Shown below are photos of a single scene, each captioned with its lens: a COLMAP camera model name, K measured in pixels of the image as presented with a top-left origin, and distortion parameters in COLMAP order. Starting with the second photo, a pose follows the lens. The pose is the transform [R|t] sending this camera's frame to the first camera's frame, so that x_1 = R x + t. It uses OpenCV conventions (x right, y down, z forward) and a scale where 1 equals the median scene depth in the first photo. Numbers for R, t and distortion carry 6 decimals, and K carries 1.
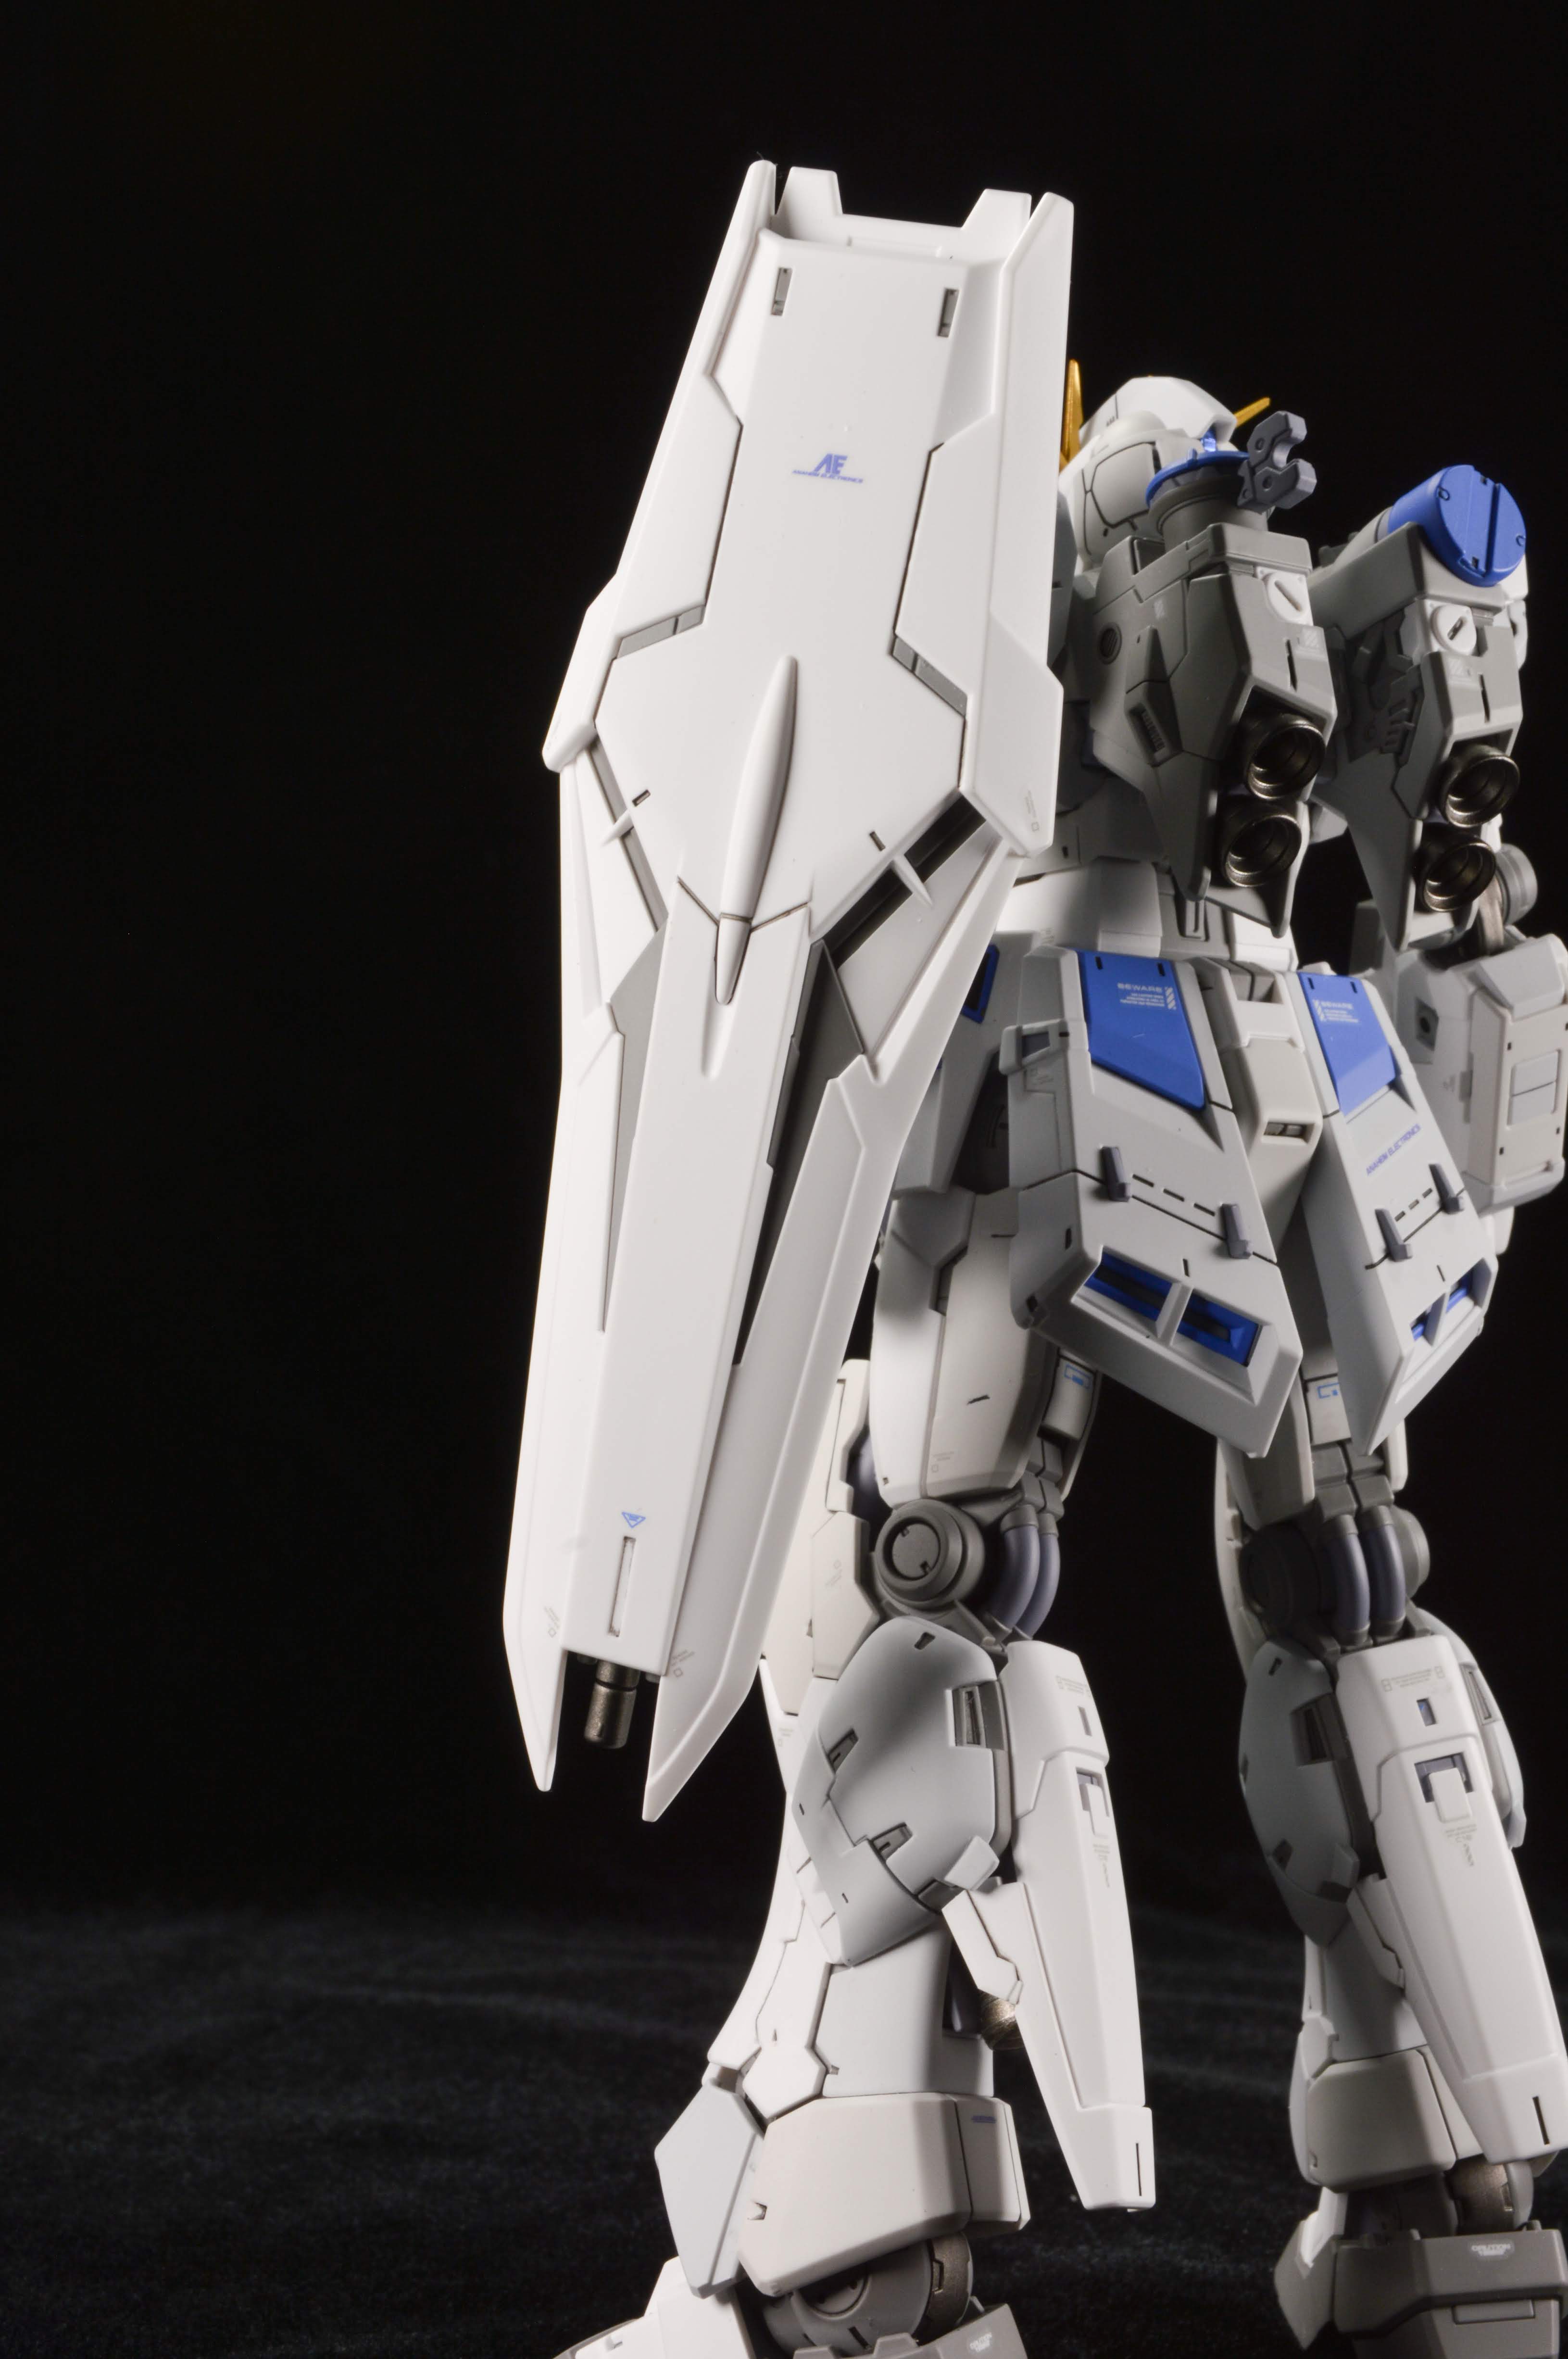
lens RADIAL K [[3329.8, 0, 784.0], [0, 3329.8, 1179.5], [0, 0, 1]] dist [-0.126289, 0.553339]
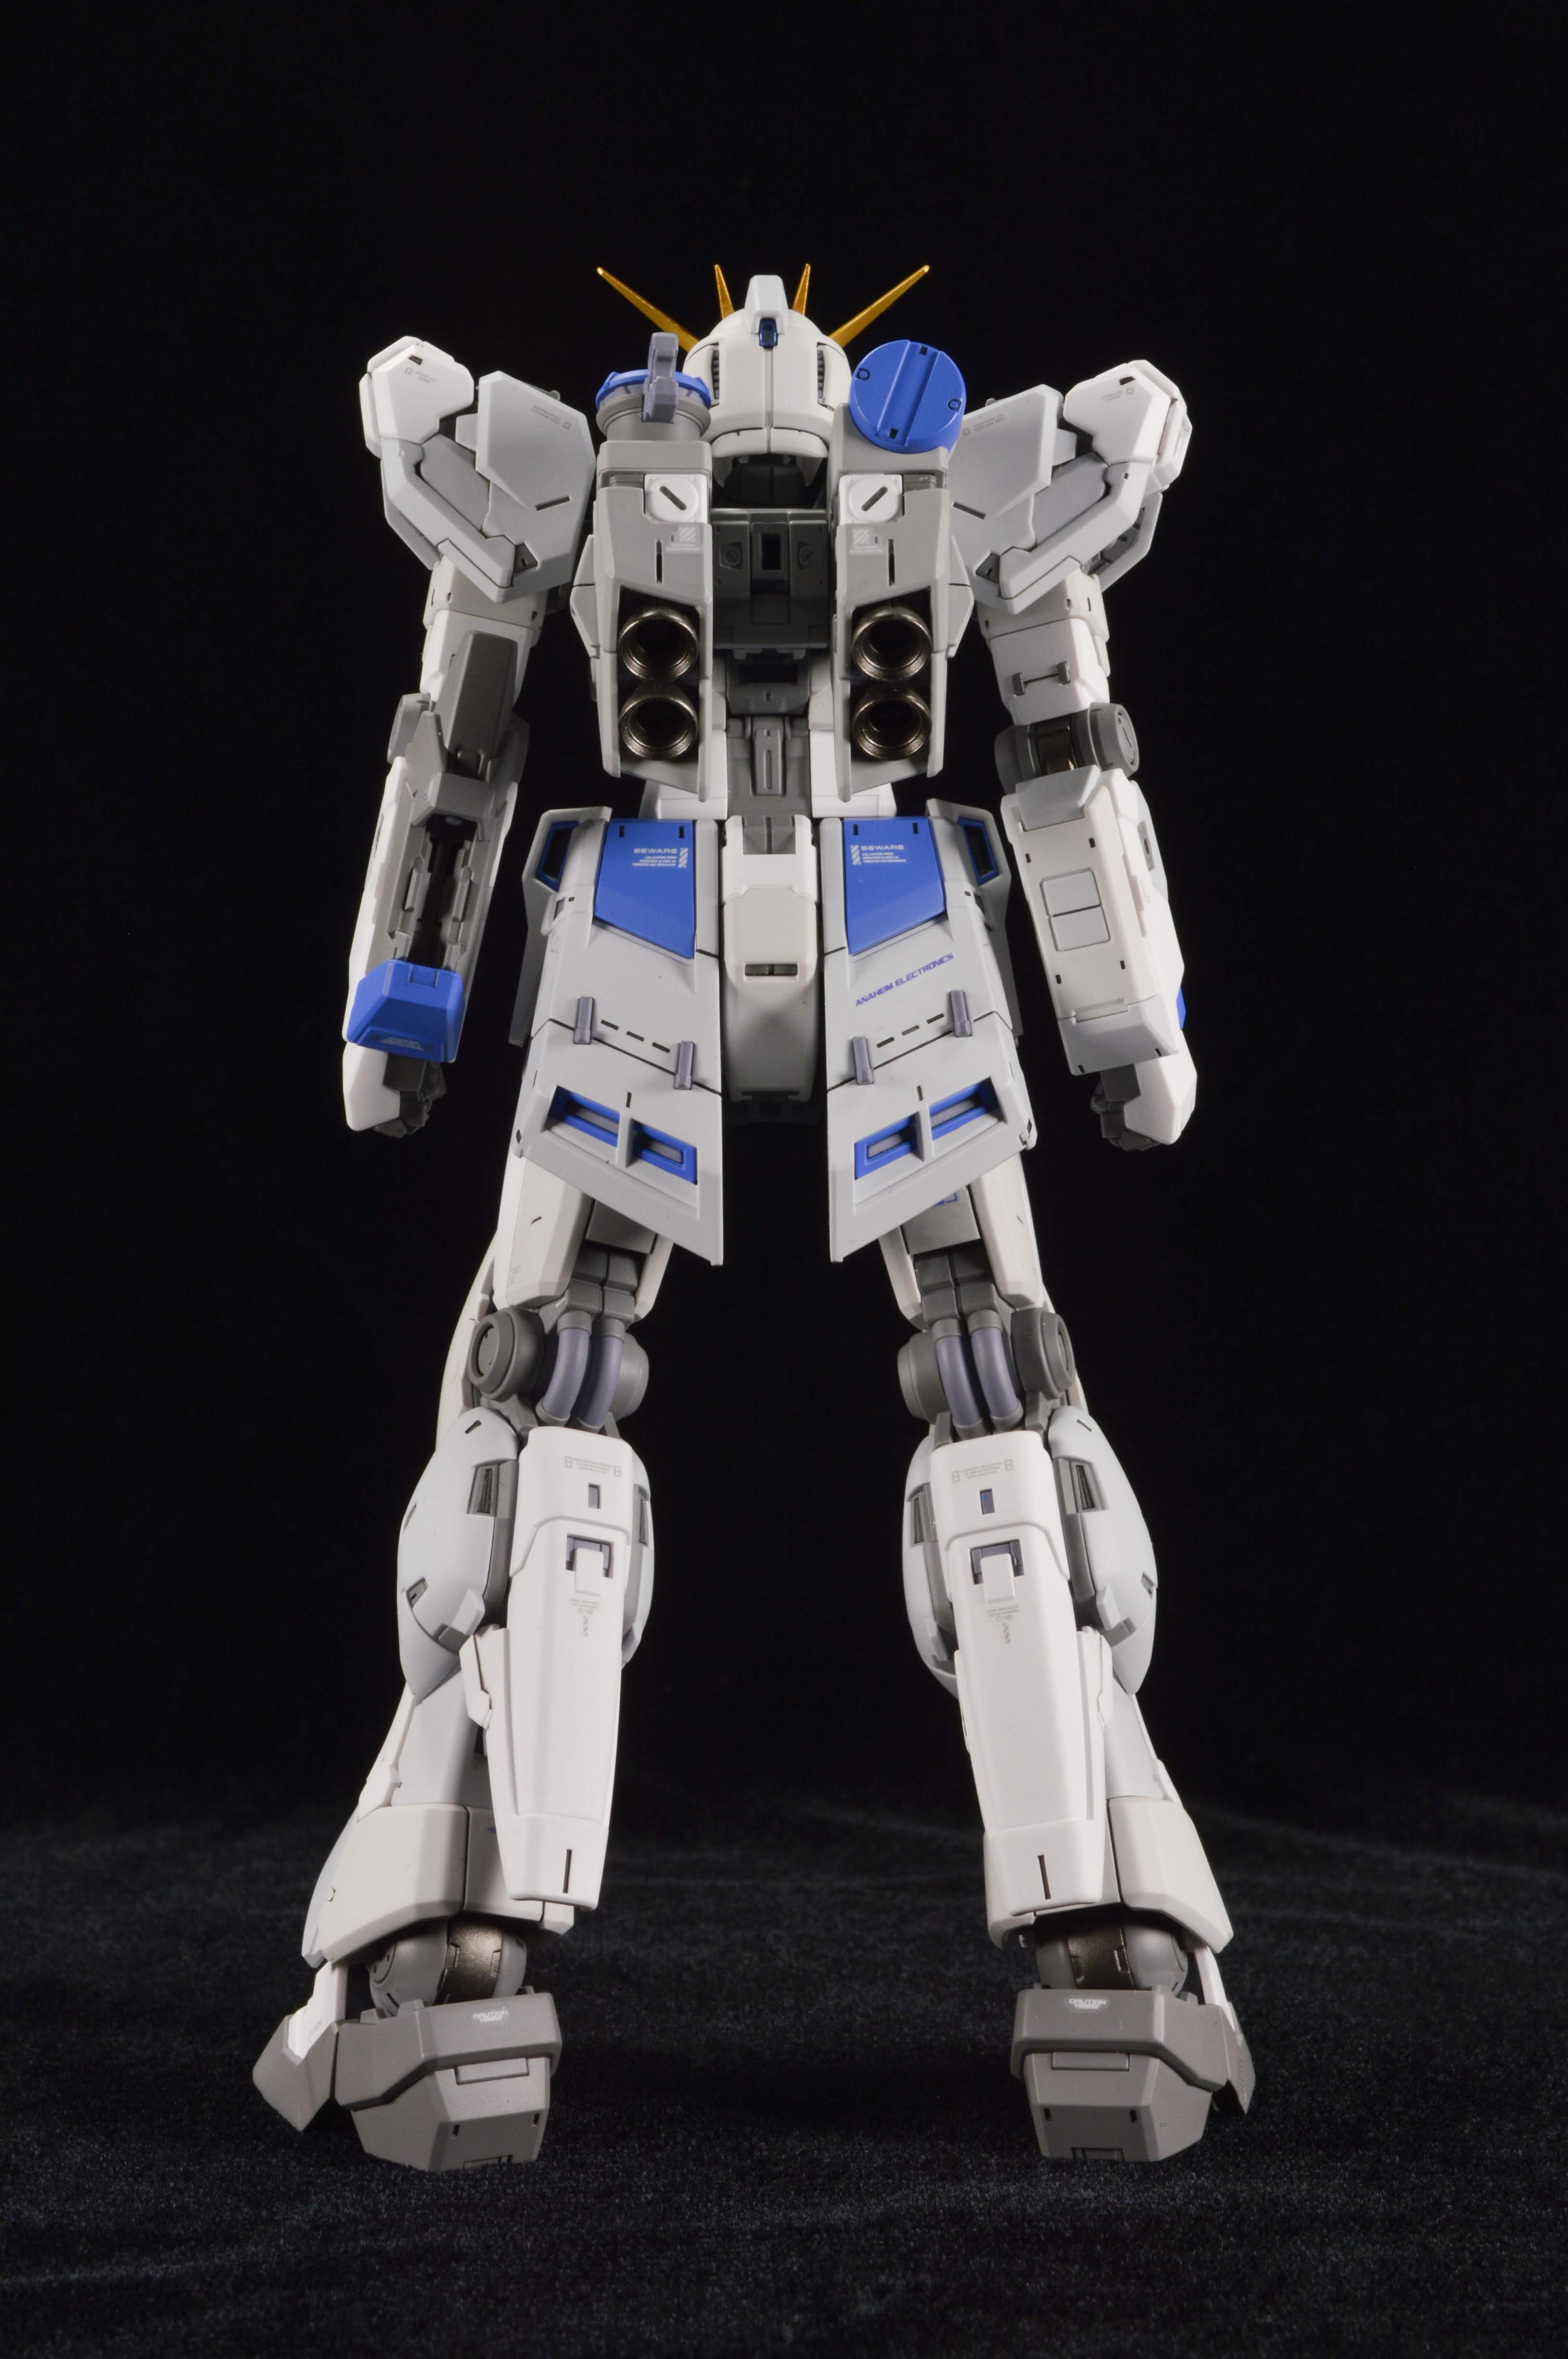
lens RADIAL K [[4210.5, 0, 784.4], [0, 4210.5, 1206.9], [0, 0, 1]] dist [-0.238615, 3.663540]
pose [[0.854541, -0.024090, -0.518826, 0.898796], [0.052952, 0.997760, 0.040887, 0.006806], [0.516678, -0.062413, 0.853902, -0.202703]]
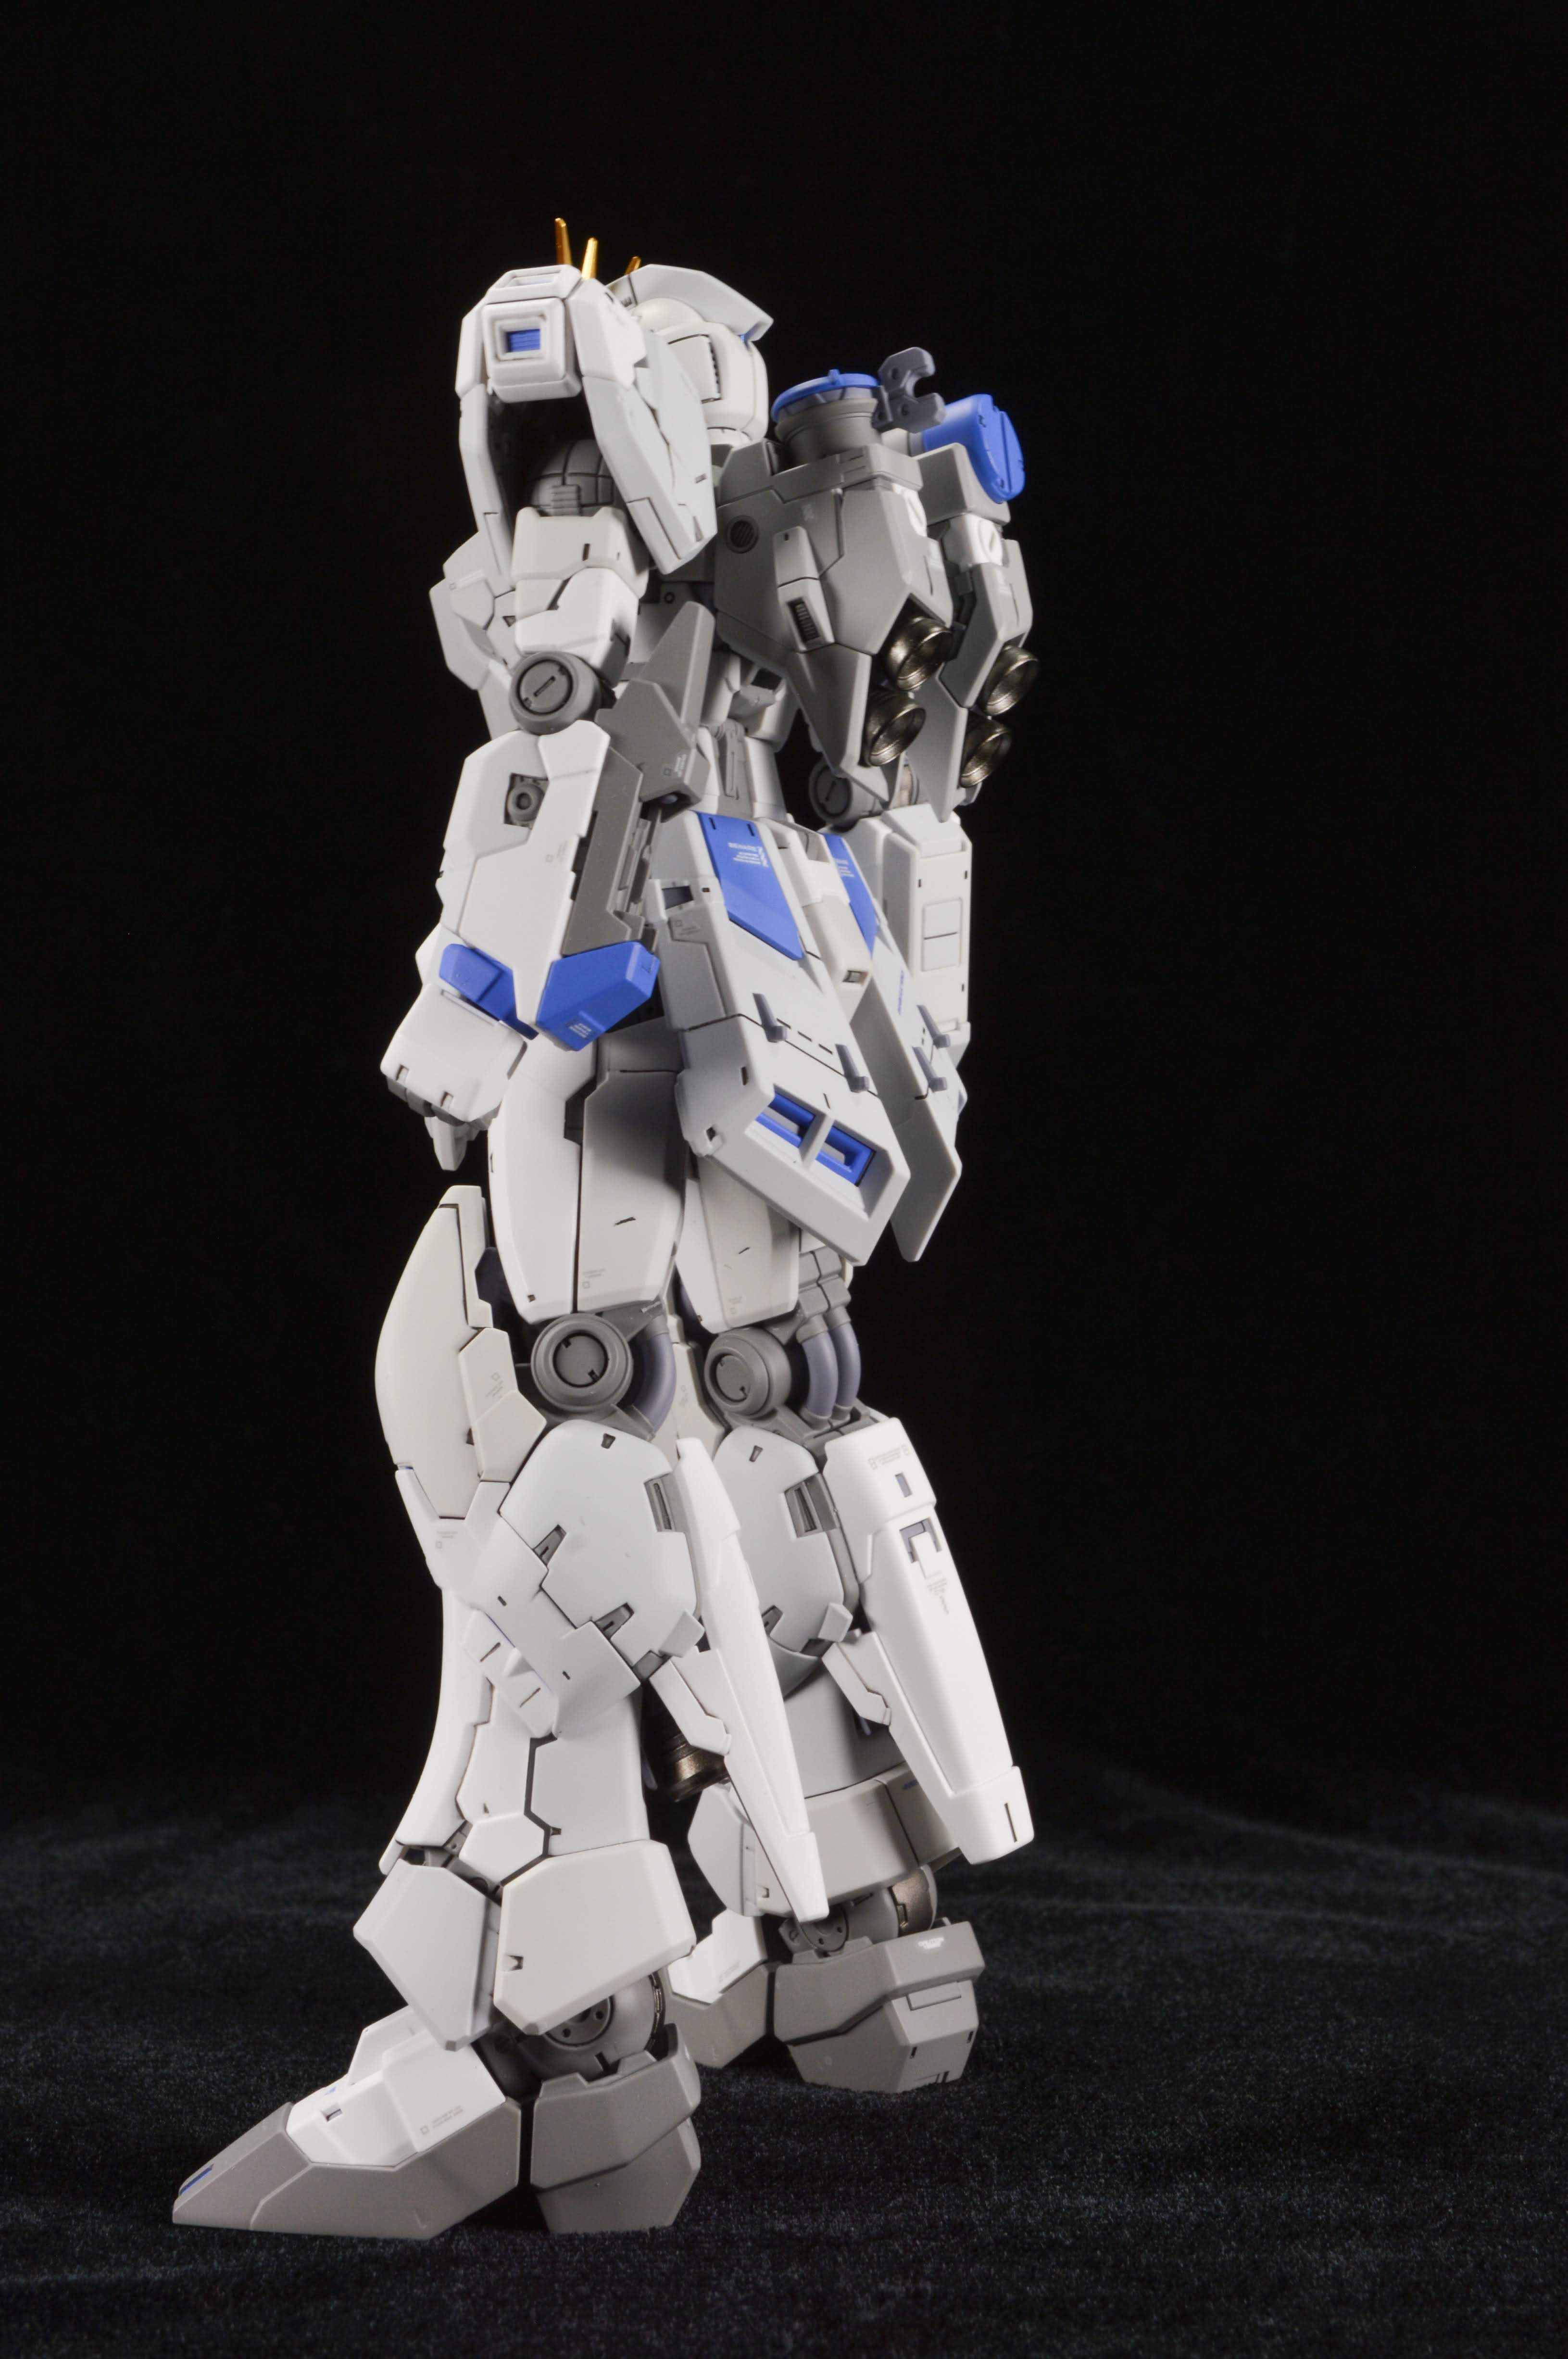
lens RADIAL K [[4210.5, 0, 784.4], [0, 4210.5, 1206.9], [0, 0, 1]] dist [-0.238615, 3.663540]
pose [[0.842317, -0.022446, 0.538514, -0.653730], [-0.018623, 0.997324, 0.070698, -0.038144], [-0.538660, -0.069579, 0.839645, -0.197143]]
